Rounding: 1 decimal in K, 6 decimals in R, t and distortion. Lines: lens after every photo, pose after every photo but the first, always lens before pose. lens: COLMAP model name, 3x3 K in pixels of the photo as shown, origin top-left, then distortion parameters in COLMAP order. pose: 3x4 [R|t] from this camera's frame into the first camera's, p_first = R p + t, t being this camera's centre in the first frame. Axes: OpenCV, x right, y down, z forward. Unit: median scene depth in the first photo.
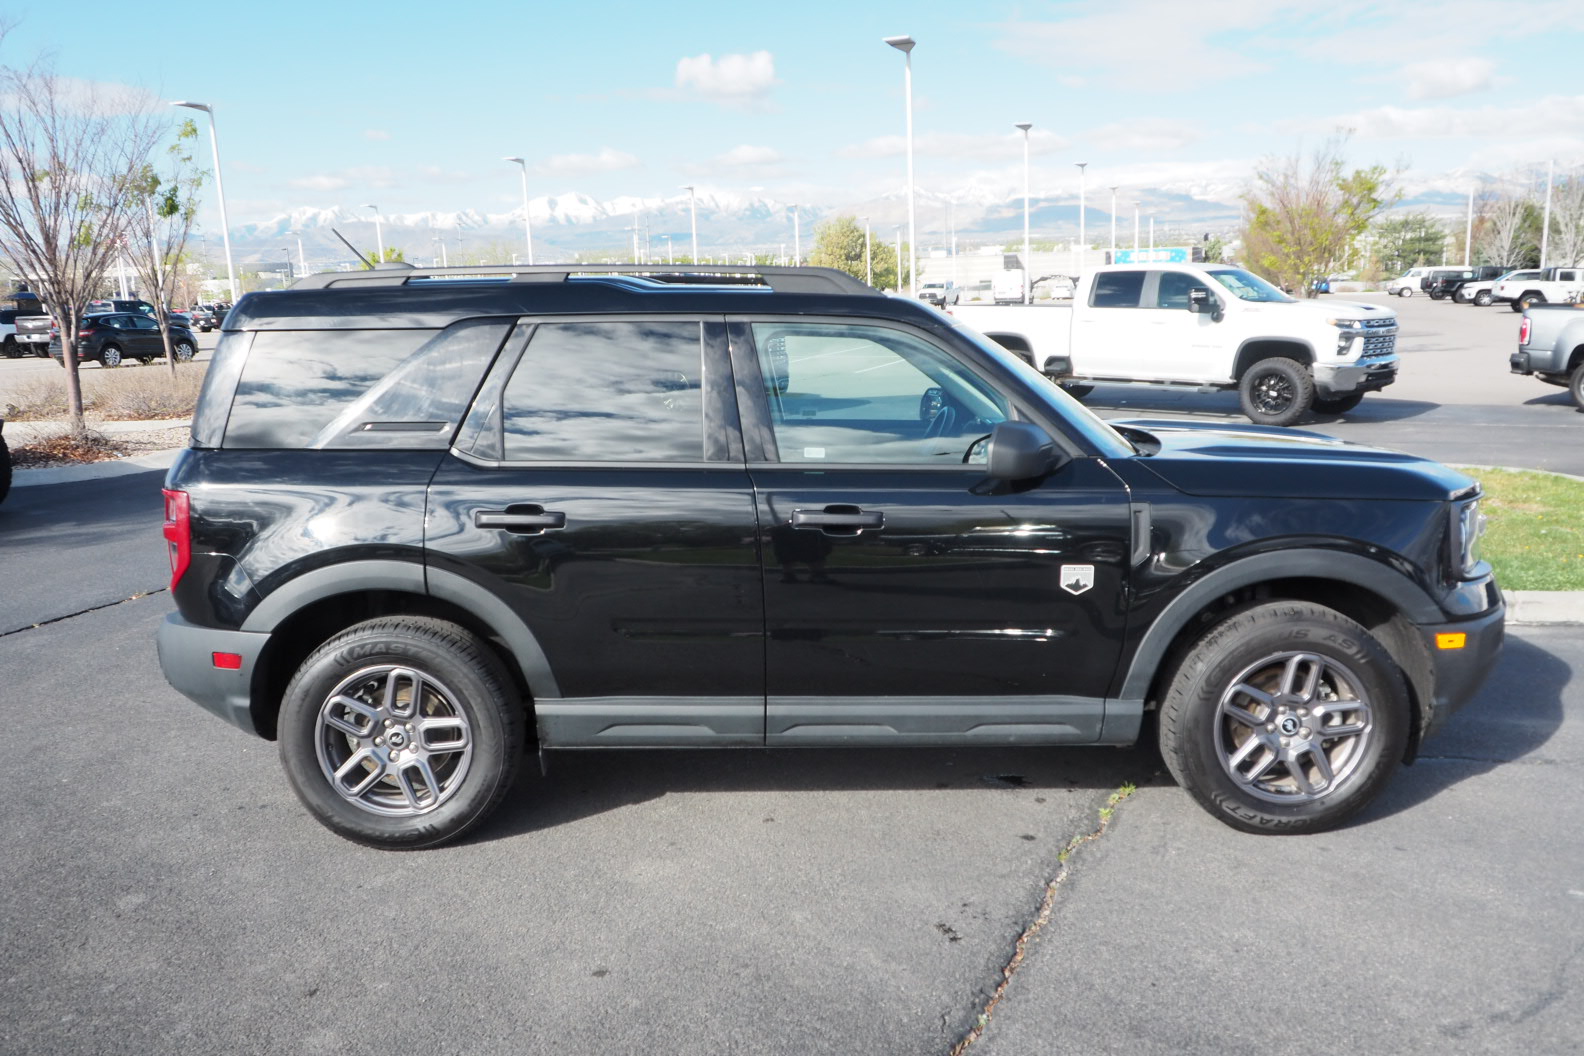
lens RADIAL K [[1264.6, 0, 792.0], [0, 1264.6, 528.0], [0, 0, 1]] dist [-0.003825, 0.002622]
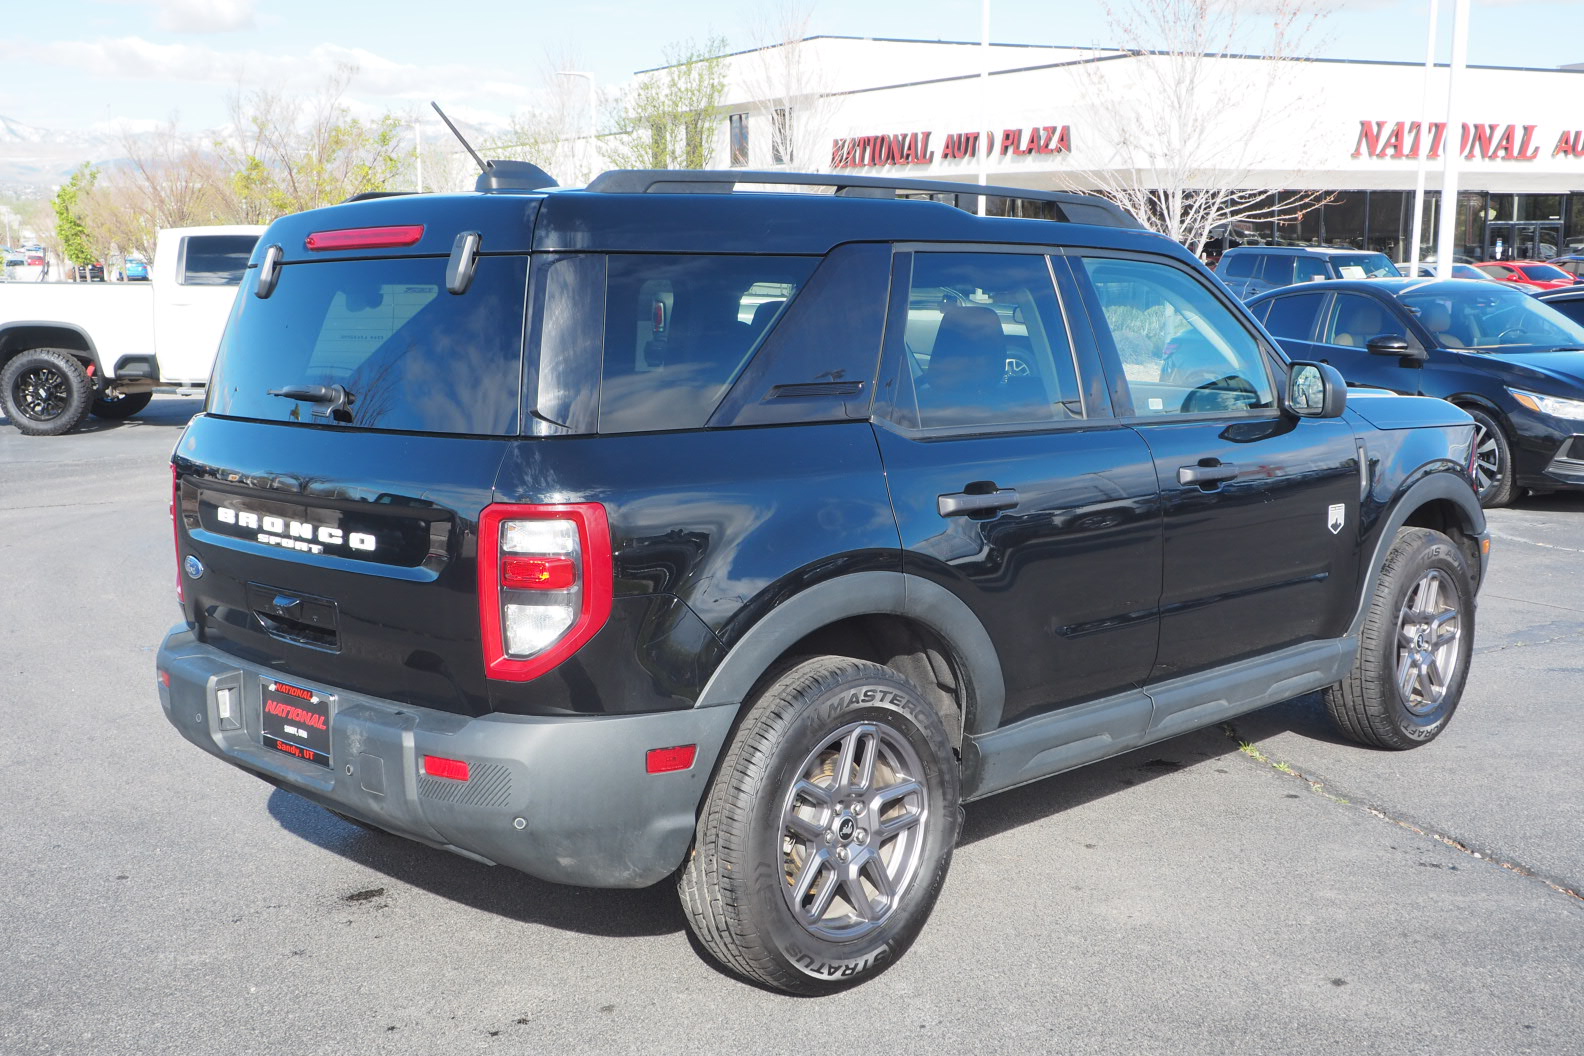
lens RADIAL K [[1757.3, 0, 792.0], [0, 1757.3, 528.0], [0, 0, 1]] dist [-0.015277, 0.008674]
pose [[0.710138, -0.090393, 0.698236, -1.016533], [0.121041, 0.992633, 0.005401, -0.010951], [-0.693580, 0.080680, 0.715847, 0.299008]]
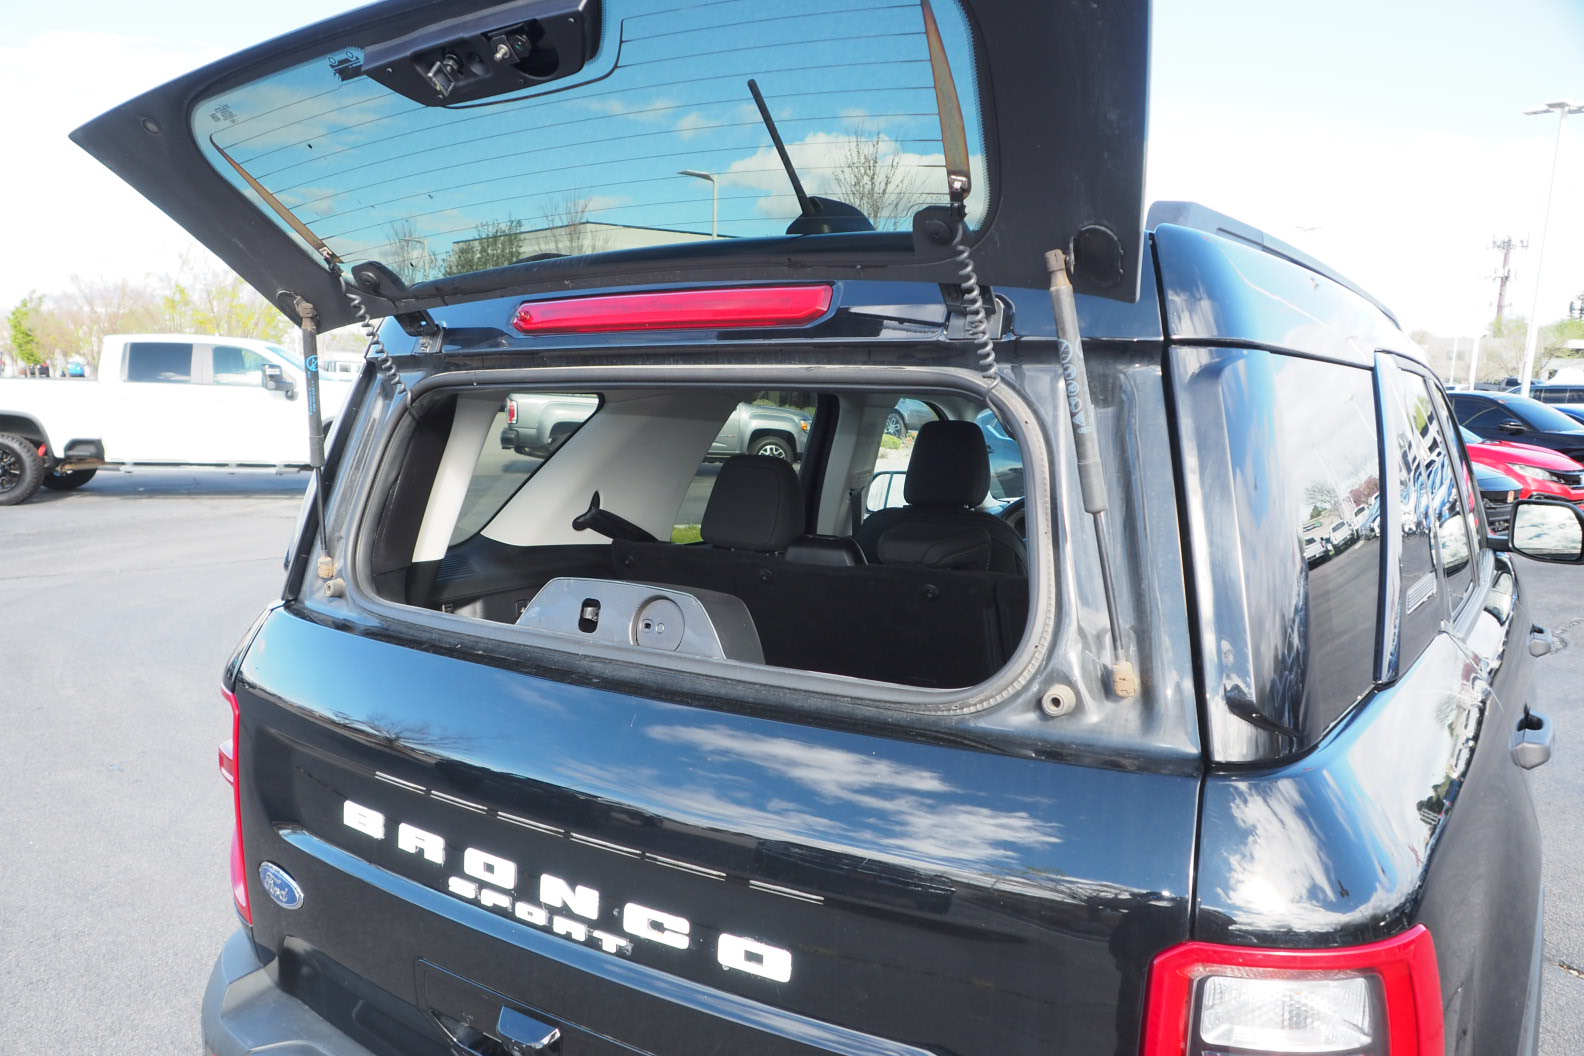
lens RADIAL K [[1129.3, 0, 792.0], [0, 1129.3, 528.0], [0, 0, 1]] dist [-0.018560, -0.001476]
pose [[0.545944, -0.080294, 0.833965, -0.744848], [0.124786, 0.992087, 0.013829, -0.133424], [-0.828477, 0.096517, 0.551644, 0.955092]]
